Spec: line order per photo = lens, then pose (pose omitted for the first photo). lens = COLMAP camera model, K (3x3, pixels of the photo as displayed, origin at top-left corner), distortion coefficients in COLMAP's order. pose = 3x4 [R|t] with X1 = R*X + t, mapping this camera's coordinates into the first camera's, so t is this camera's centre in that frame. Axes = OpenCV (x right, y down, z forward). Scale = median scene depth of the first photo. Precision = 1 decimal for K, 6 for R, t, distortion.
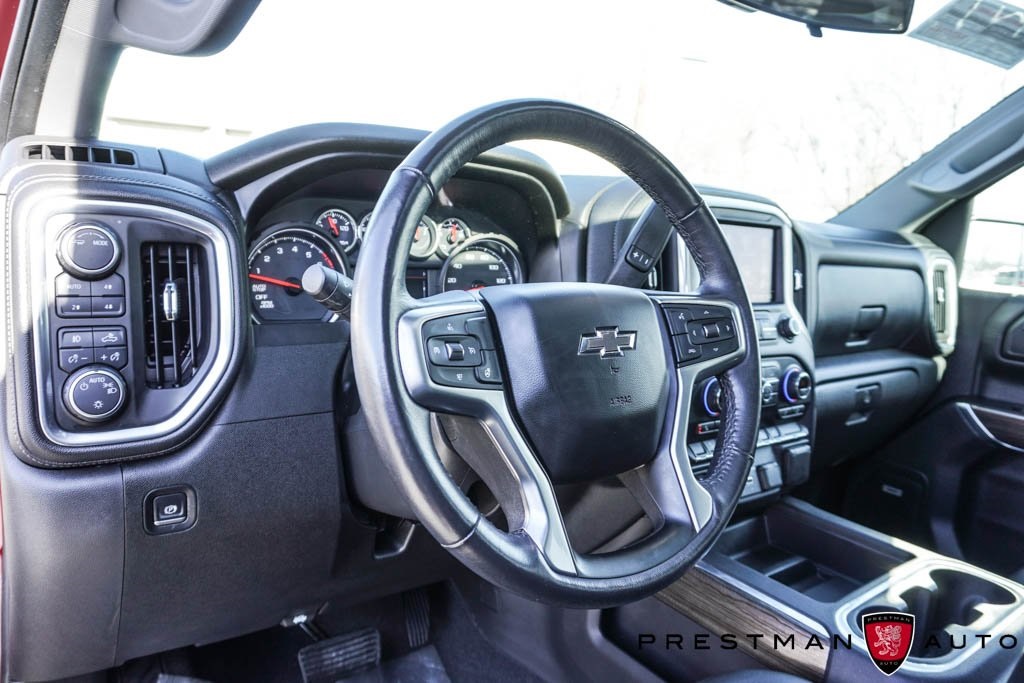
lens RADIAL K [[708.6, 0, 508.1], [0, 708.6, 334.2], [0, 0, 1]] dist [0.008101, 0.000284]
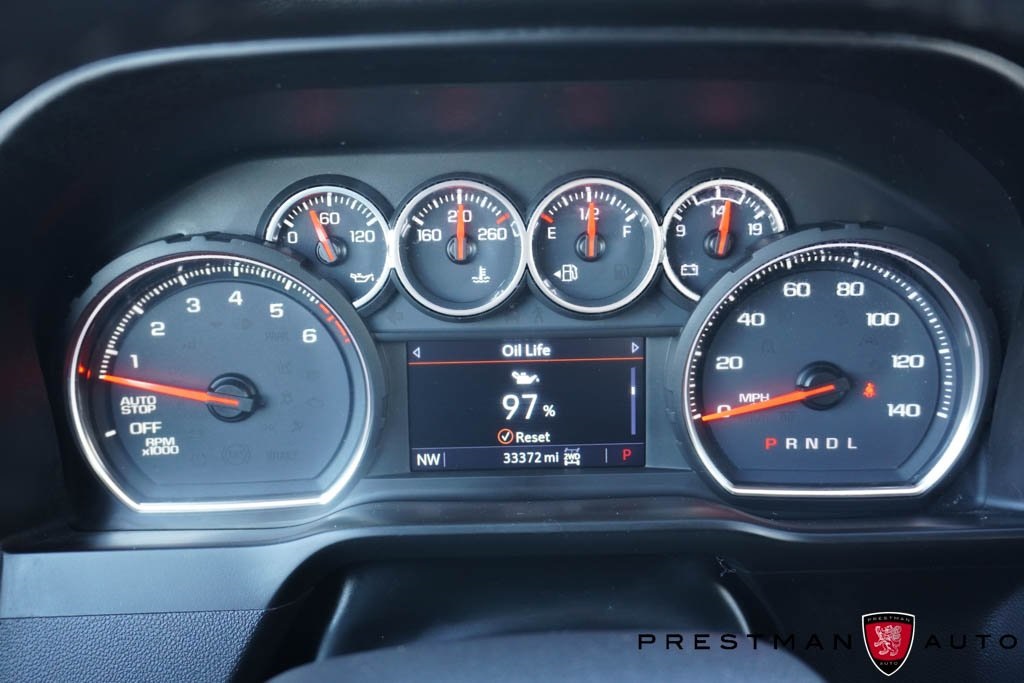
lens RADIAL K [[1136.0, 0, 509.2], [0, 1136.0, 346.0], [0, 0, 1]] dist [0.017305, 0.000000]
pose [[0.823516, 0.083750, -0.561077, 0.157905], [-0.017846, 0.992378, 0.121936, -0.175019], [0.567012, -0.090403, 0.818733, 0.608989]]
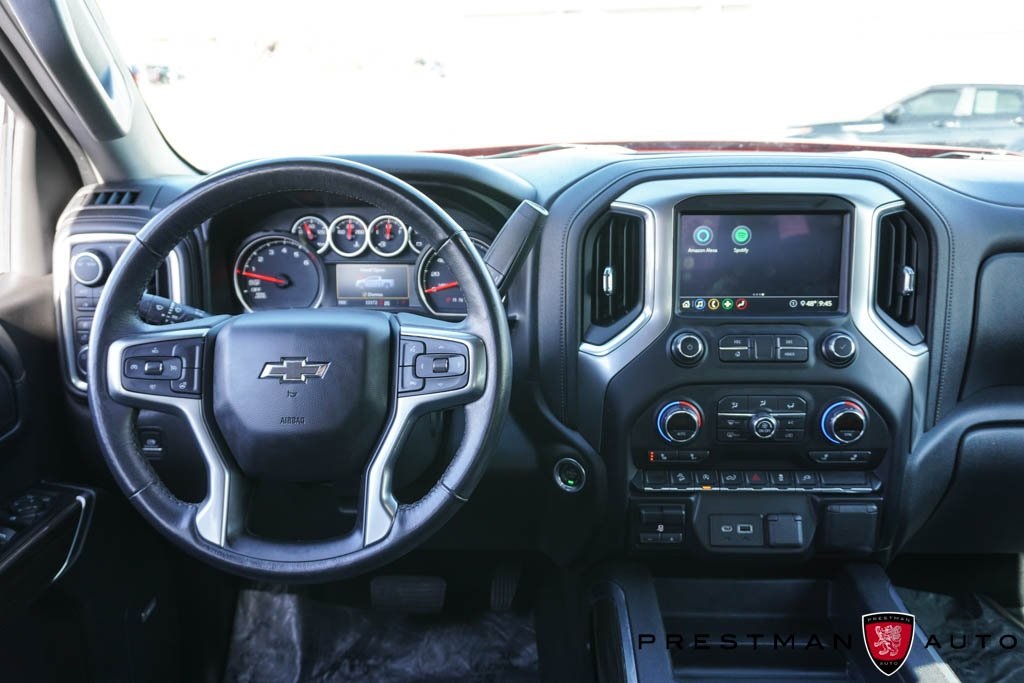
lens RADIAL K [[891.7, 0, 514.9], [0, 891.7, 340.6], [0, 0, 1]] dist [-0.004745, 0.000183]
pose [[0.776150, 0.105694, -0.621627, 1.002649], [-0.035546, 0.991618, 0.124221, -0.175412], [0.629546, -0.074318, 0.773401, 0.056703]]
